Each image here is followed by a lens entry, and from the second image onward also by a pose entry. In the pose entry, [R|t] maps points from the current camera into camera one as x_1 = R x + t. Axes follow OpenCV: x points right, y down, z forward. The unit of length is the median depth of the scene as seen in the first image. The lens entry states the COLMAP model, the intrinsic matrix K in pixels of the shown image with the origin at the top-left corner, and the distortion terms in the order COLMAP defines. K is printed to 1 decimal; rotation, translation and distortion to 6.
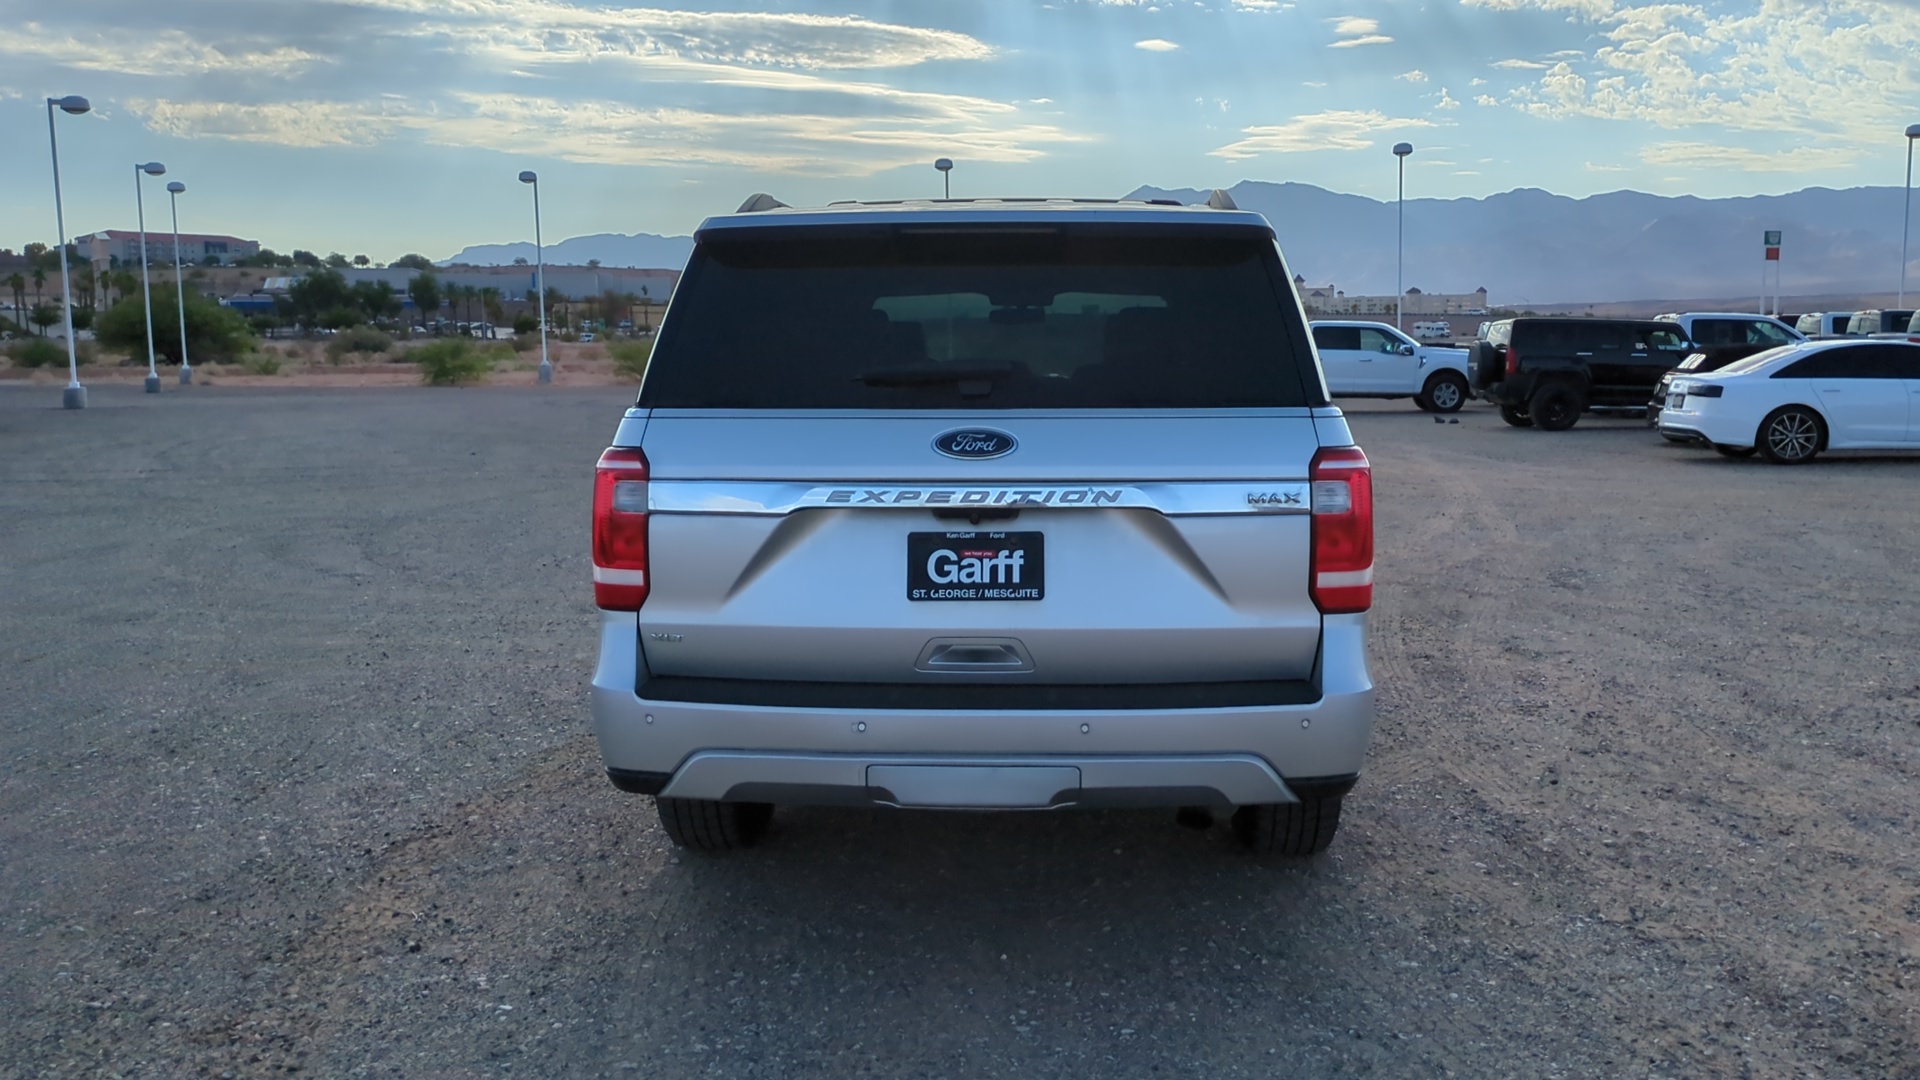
lens RADIAL K [[1638.0, 0, 979.9], [0, 1638.0, 537.2], [0, 0, 1]] dist [0.073249, -0.081216]
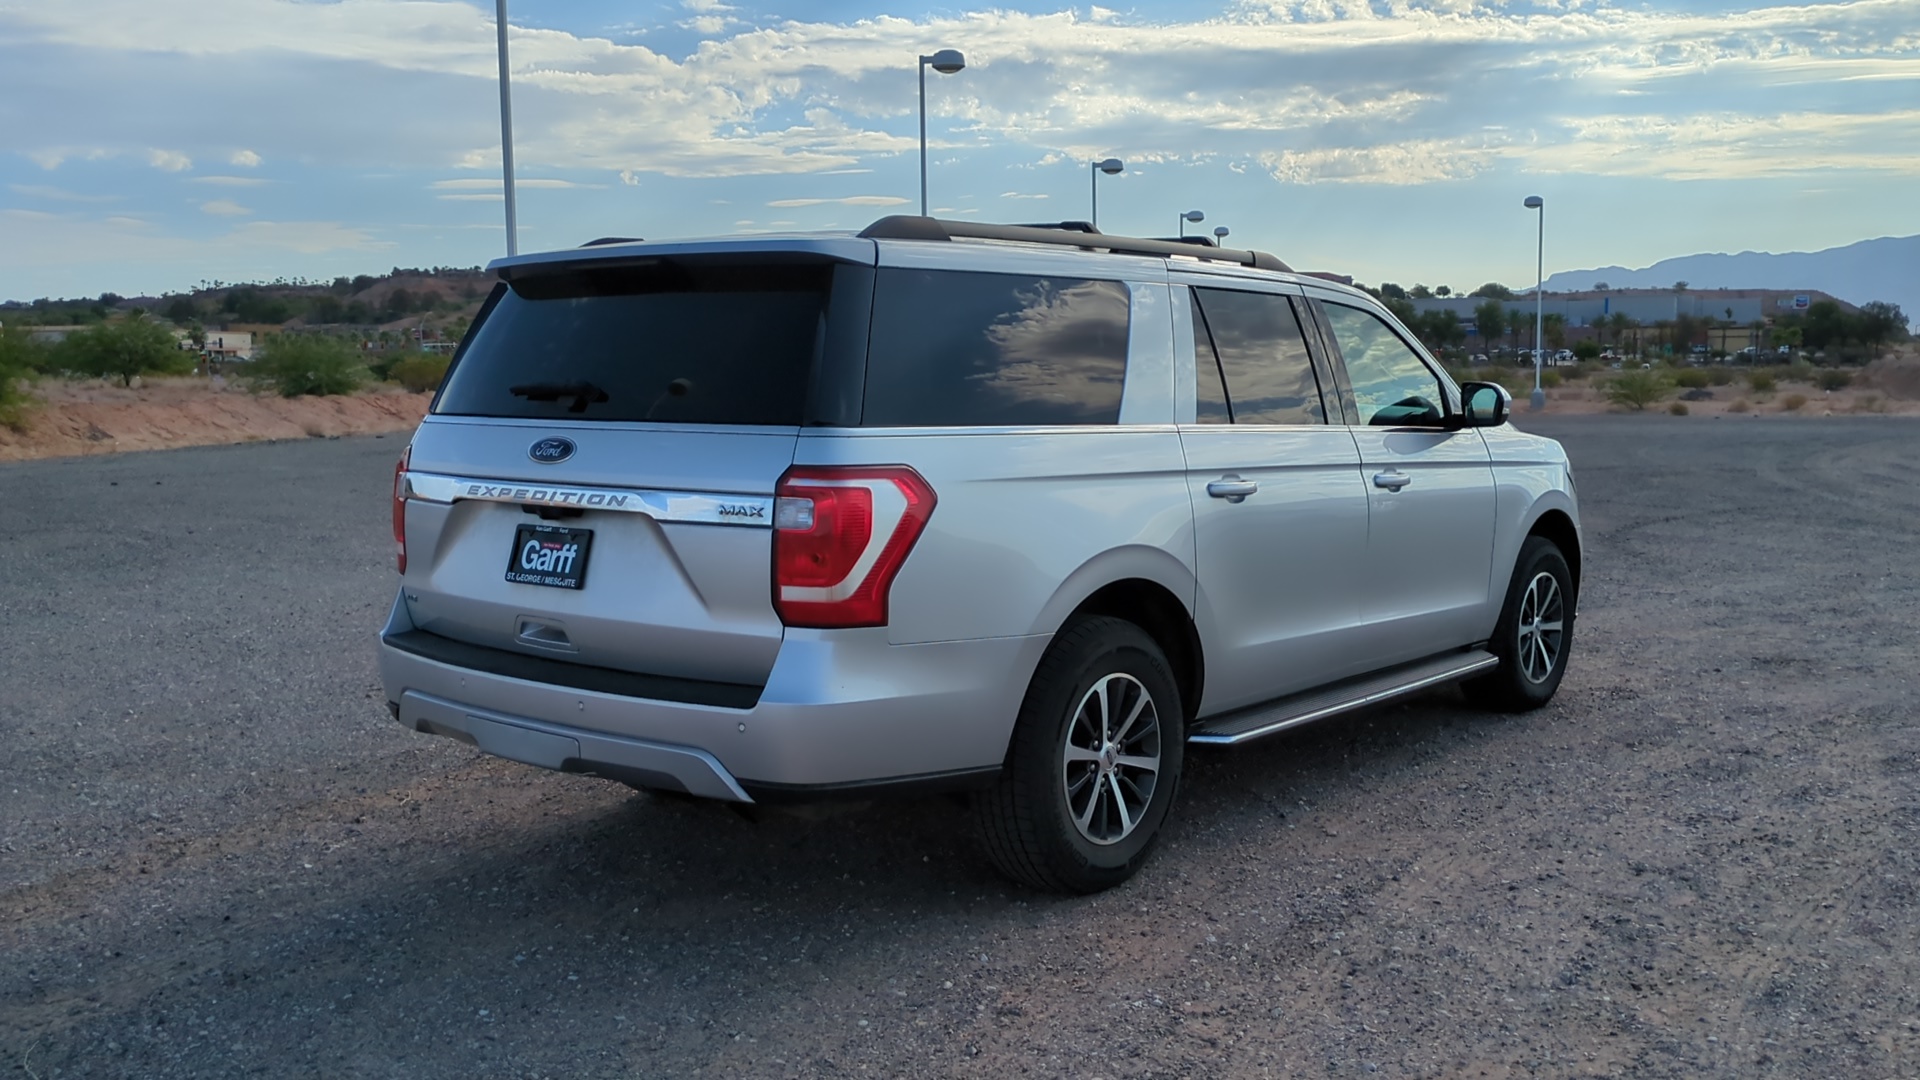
lens RADIAL K [[1638.0, 0, 979.9], [0, 1638.0, 537.2], [0, 0, 1]] dist [0.073249, -0.081216]
pose [[0.814934, 0.062167, -0.576210, 0.908540], [-0.071618, 0.997412, 0.006320, -0.024587], [0.575112, 0.036116, 0.817277, 0.226506]]
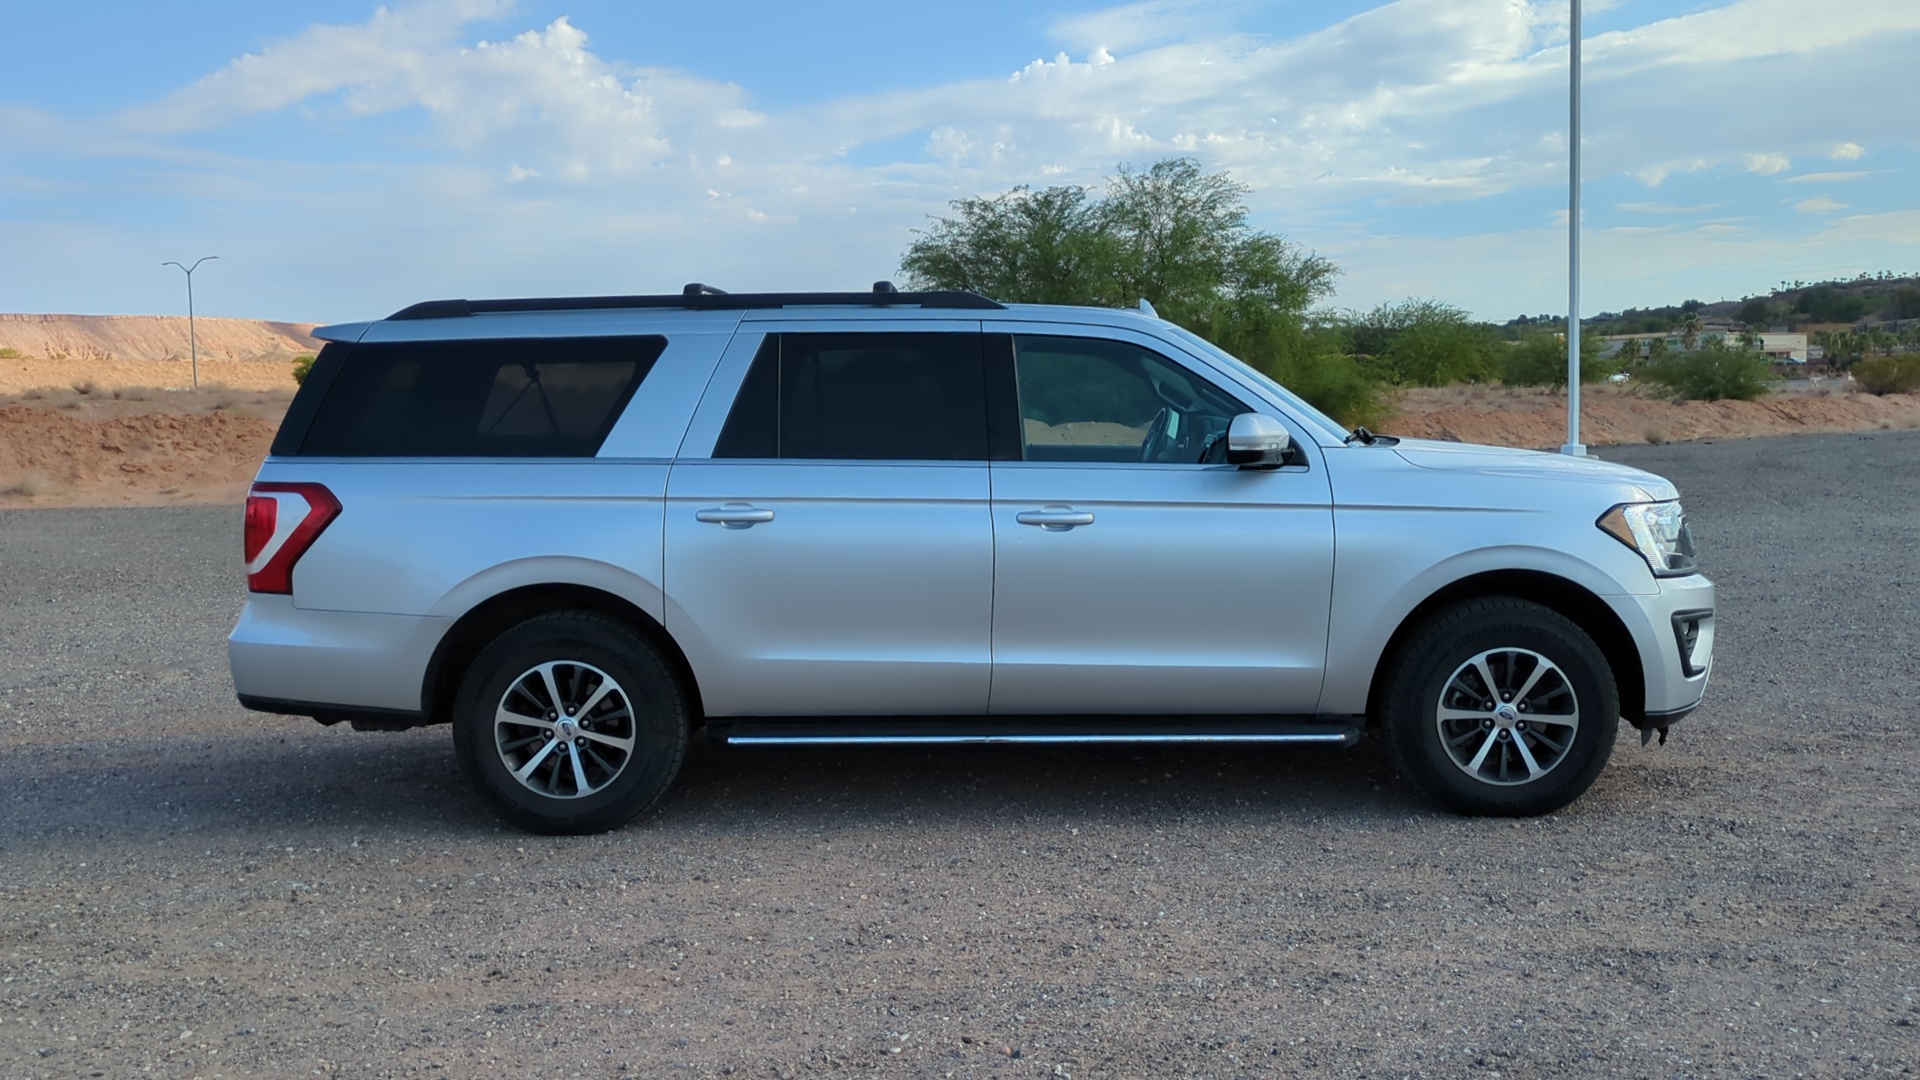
lens RADIAL K [[1638.0, 0, 979.9], [0, 1638.0, 537.2], [0, 0, 1]] dist [0.073249, -0.081216]
pose [[0.065945, 0.092923, -0.993487, 1.833685], [-0.099081, 0.991343, 0.086146, -0.208830], [0.992892, 0.092755, 0.074581, 1.585877]]
